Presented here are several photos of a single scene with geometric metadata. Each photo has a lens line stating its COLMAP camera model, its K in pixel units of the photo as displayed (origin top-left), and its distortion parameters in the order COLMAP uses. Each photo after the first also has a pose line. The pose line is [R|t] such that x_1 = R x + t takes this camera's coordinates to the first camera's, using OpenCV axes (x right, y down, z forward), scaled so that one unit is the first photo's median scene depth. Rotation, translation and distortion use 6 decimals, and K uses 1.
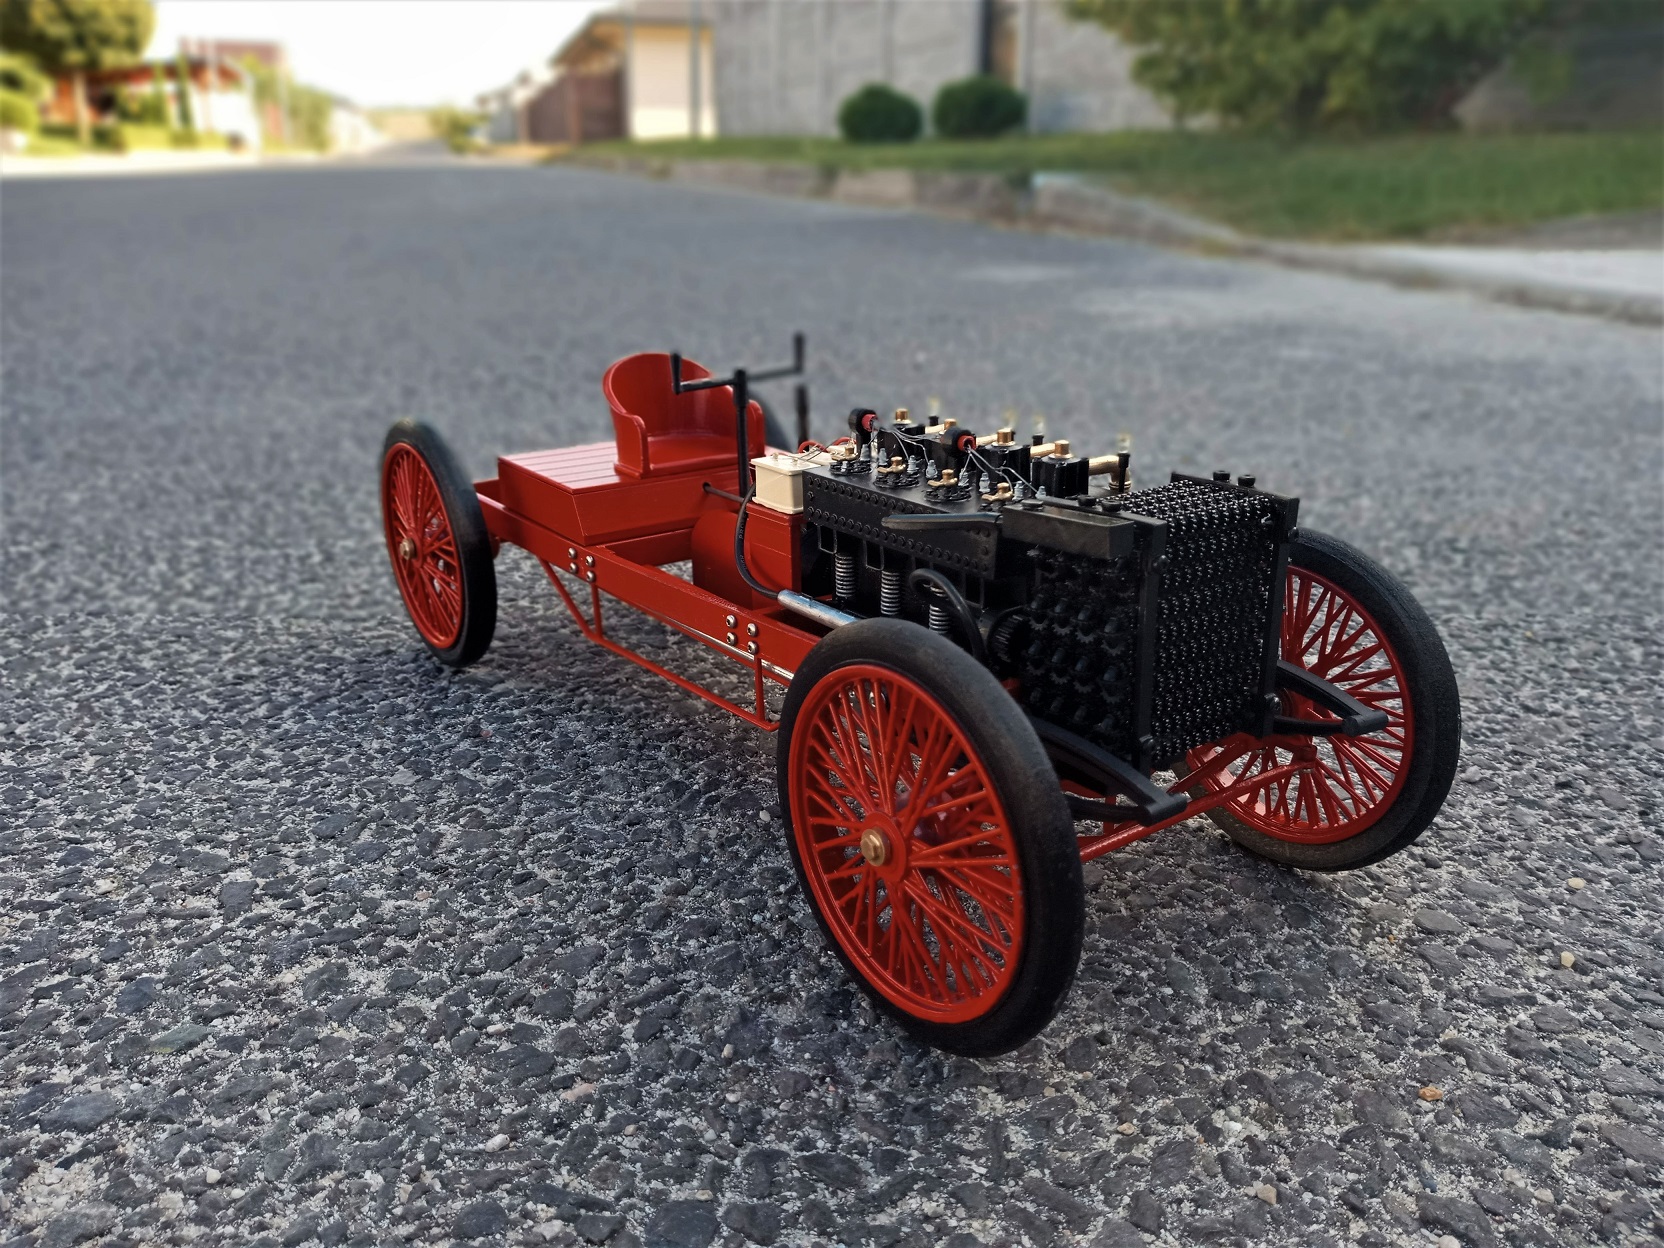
lens RADIAL K [[1325.8, 0, 832.0], [0, 1325.8, 624.0], [0, 0, 1]] dist [-0.006959, -0.008544]
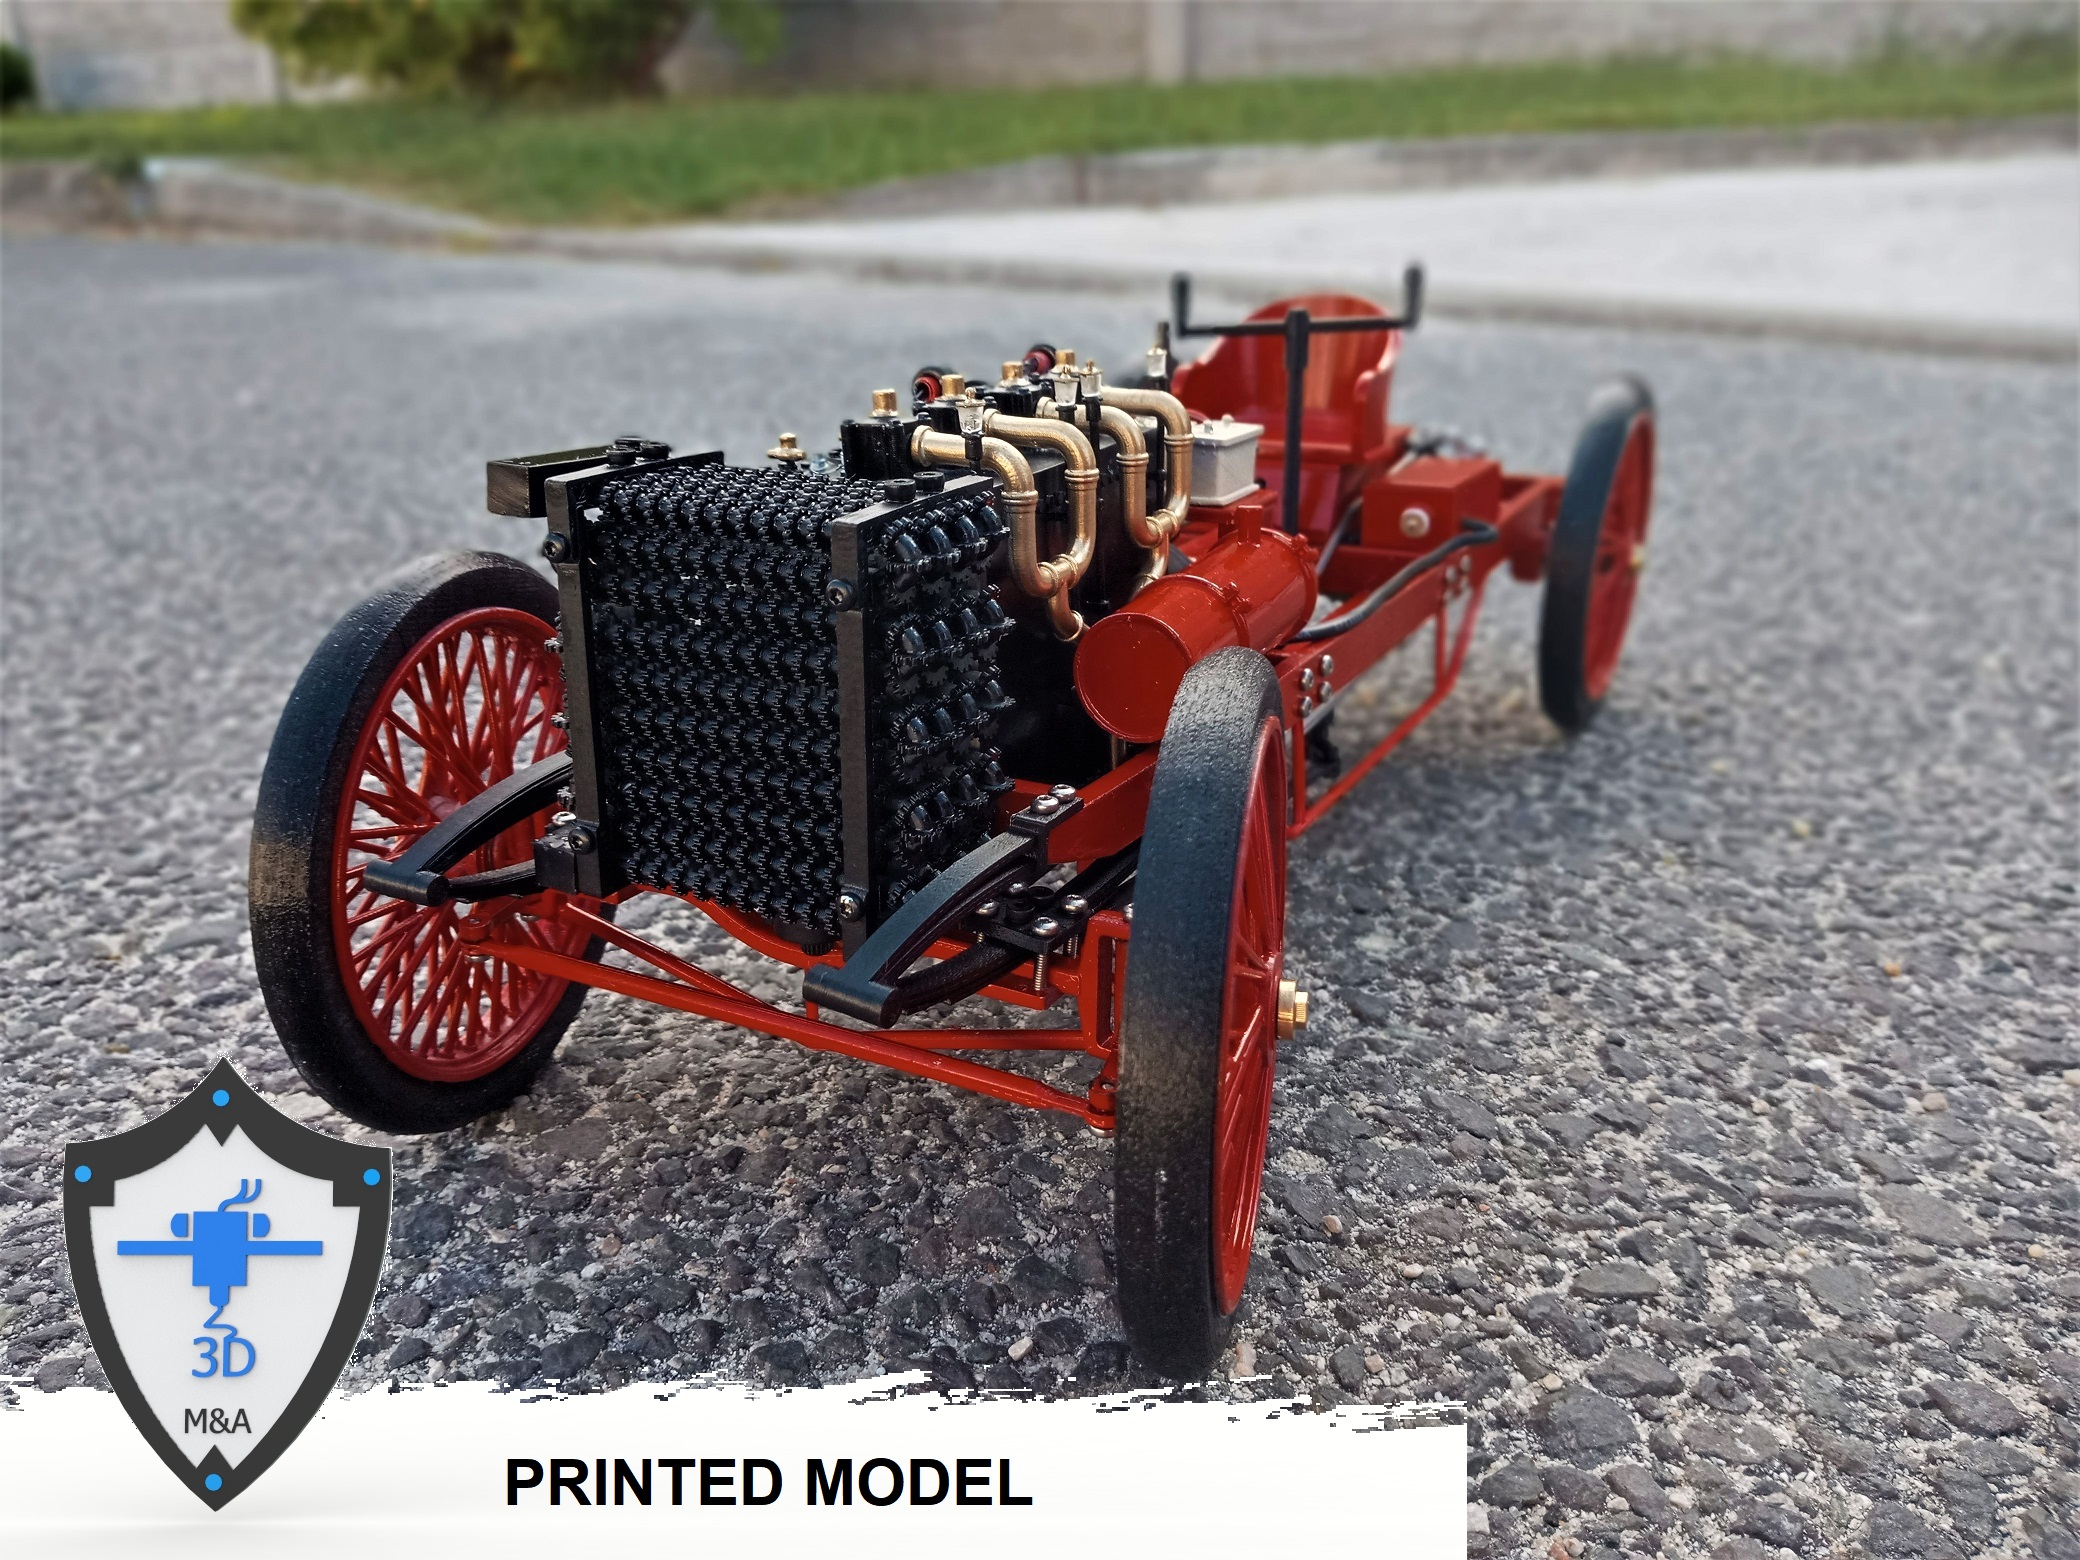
lens RADIAL K [[1684.4, 0, 1056.0], [0, 1684.4, 759.5], [0, 0, 1]] dist [-0.020816, -0.005042]
pose [[0.781489, -0.226282, 0.581439, -0.635935], [0.219177, 0.972086, 0.083726, -0.019981], [-0.584154, 0.062007, 0.809271, 0.349901]]
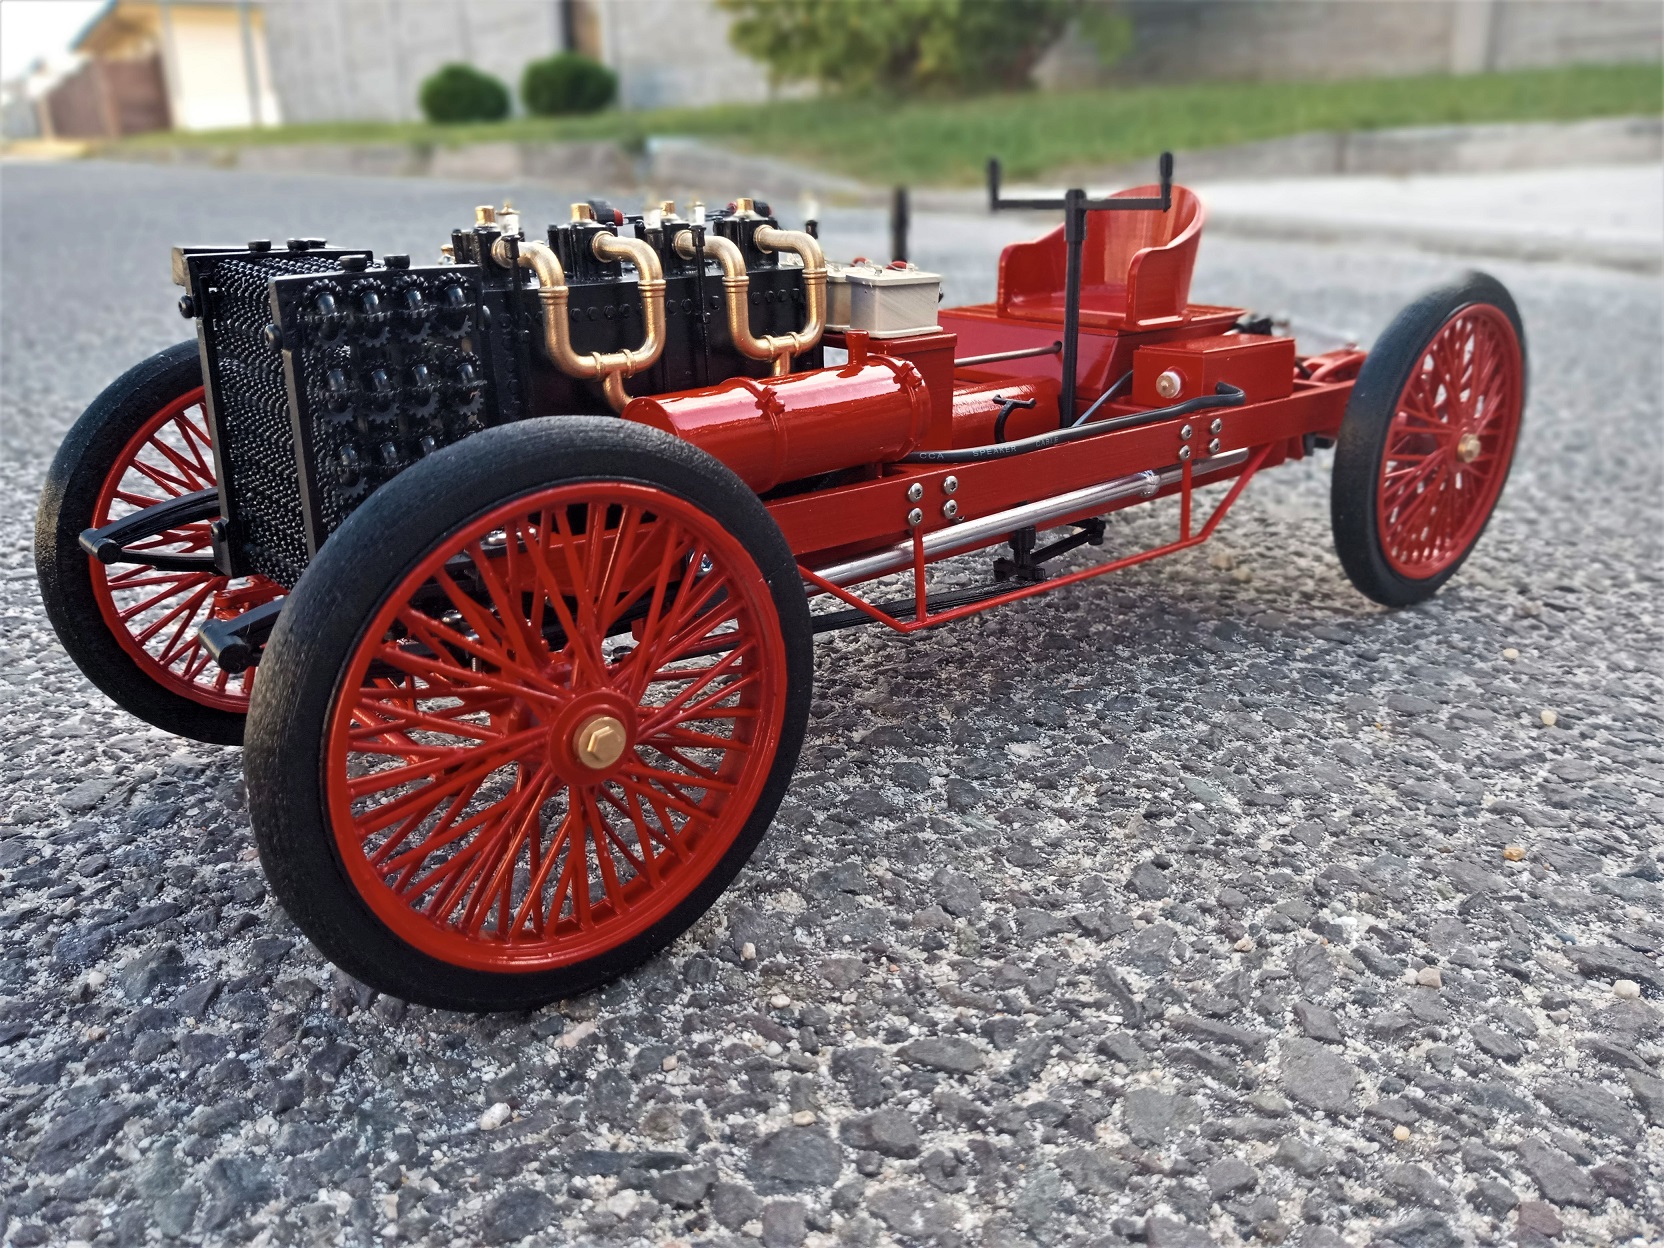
lens RADIAL K [[1334.7, 0, 832.0], [0, 1334.7, 624.0], [0, 0, 1]] dist [-0.005058, -0.020729]
pose [[0.957816, -0.115399, 0.263196, -0.212127], [0.113692, 0.993278, 0.021758, 0.115857], [-0.263937, 0.009083, 0.964497, 0.219022]]
